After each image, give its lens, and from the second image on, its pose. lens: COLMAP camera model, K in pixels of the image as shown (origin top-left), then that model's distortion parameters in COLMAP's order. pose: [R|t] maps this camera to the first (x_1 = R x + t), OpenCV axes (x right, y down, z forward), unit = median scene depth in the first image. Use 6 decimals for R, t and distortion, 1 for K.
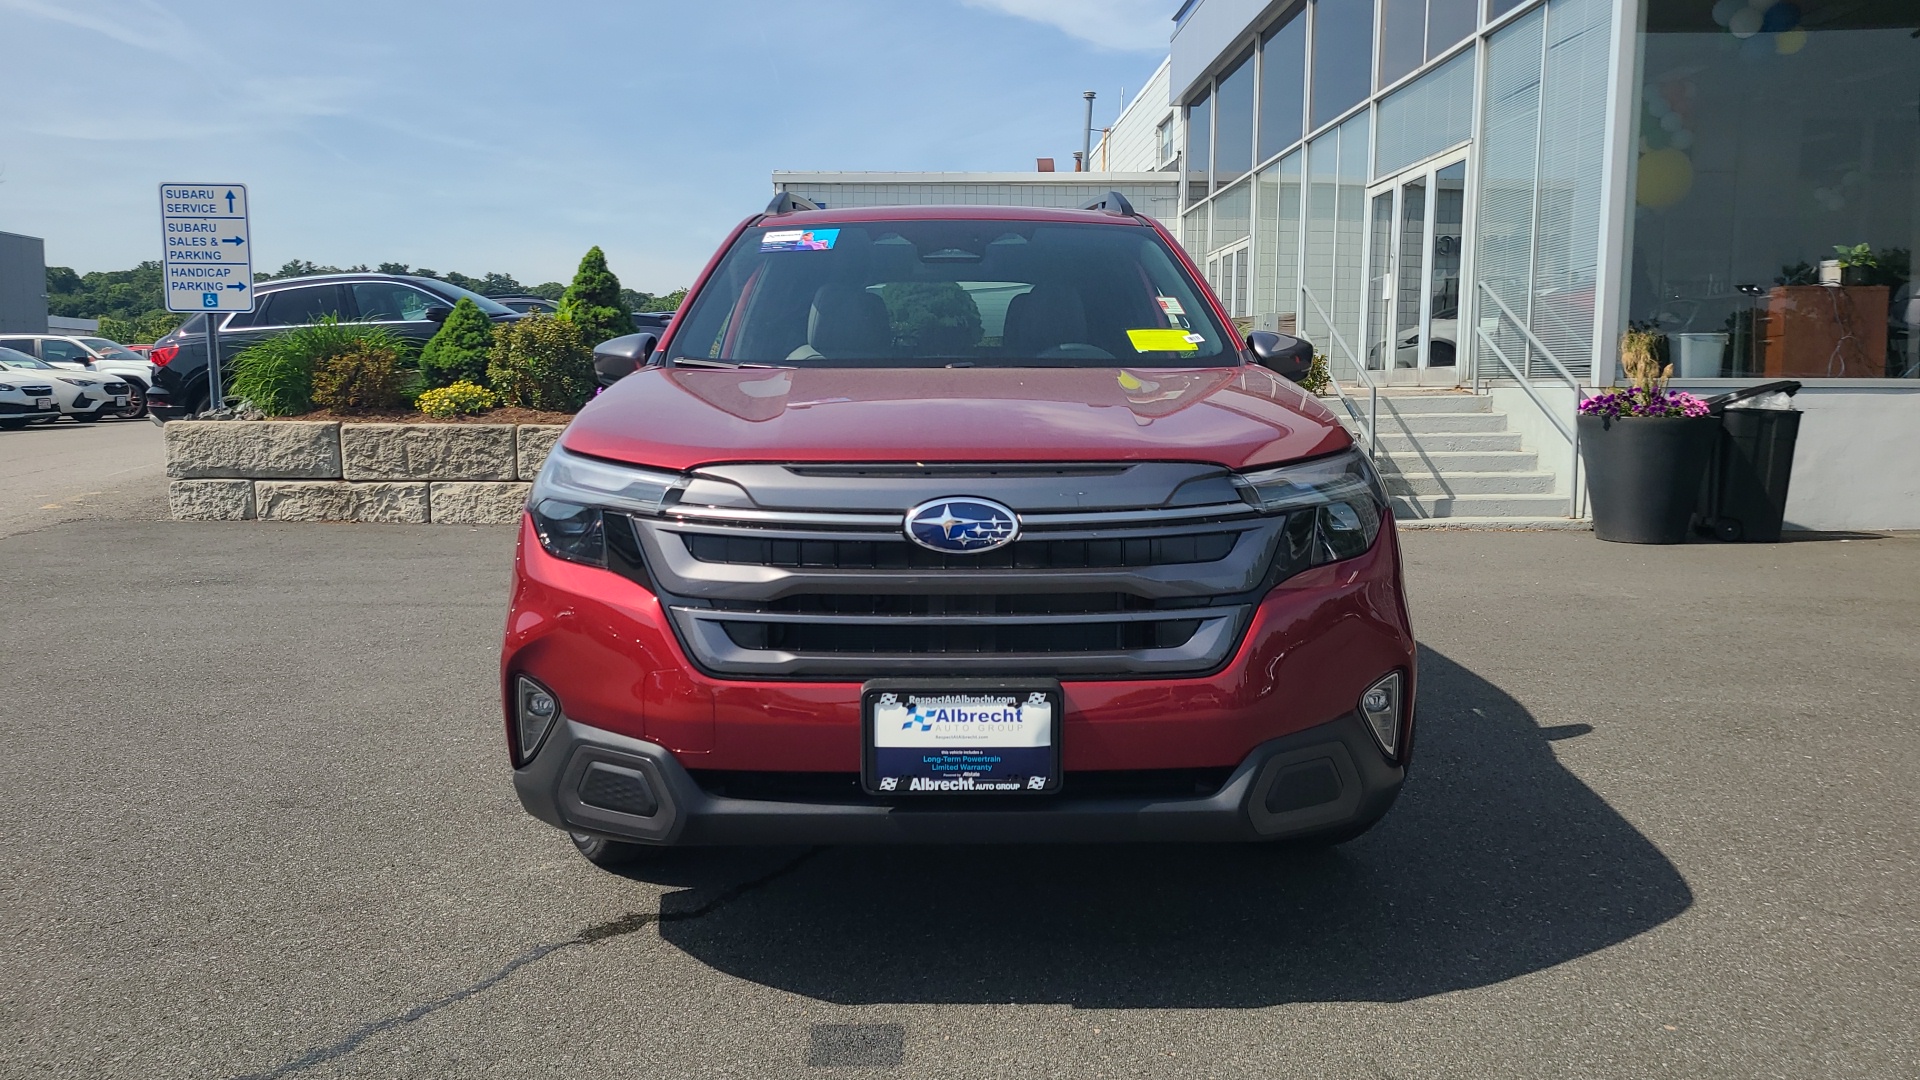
lens RADIAL K [[1449.3, 0, 948.8], [0, 1449.3, 540.0], [0, 0, 1]] dist [0.064915, -0.043480]
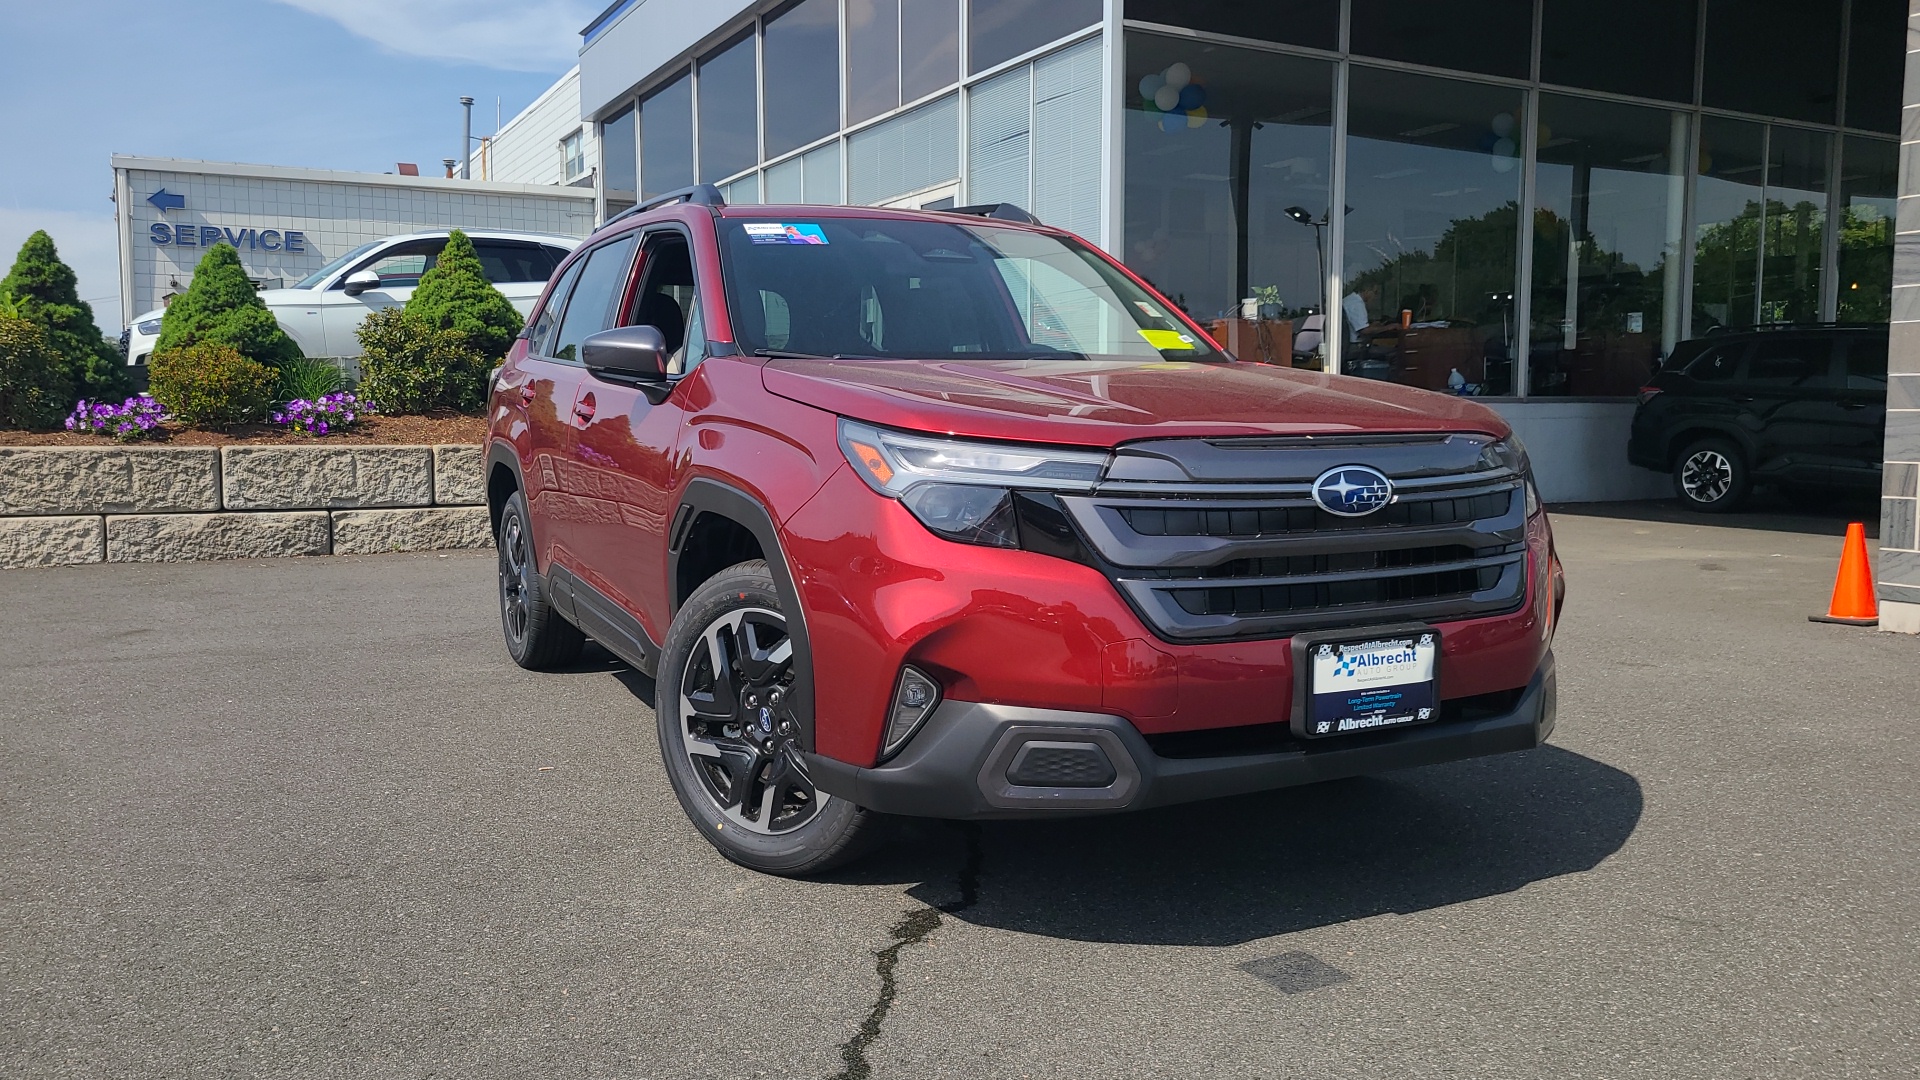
lens RADIAL K [[1457.7, 0, 945.0], [0, 1457.7, 548.4], [0, 0, 1]] dist [0.060675, -0.046375]
pose [[0.892709, -0.046818, 0.448195, -0.764908], [0.052232, 0.998635, 0.000282, 0.017192], [-0.447596, 0.023158, 0.893936, 0.131318]]
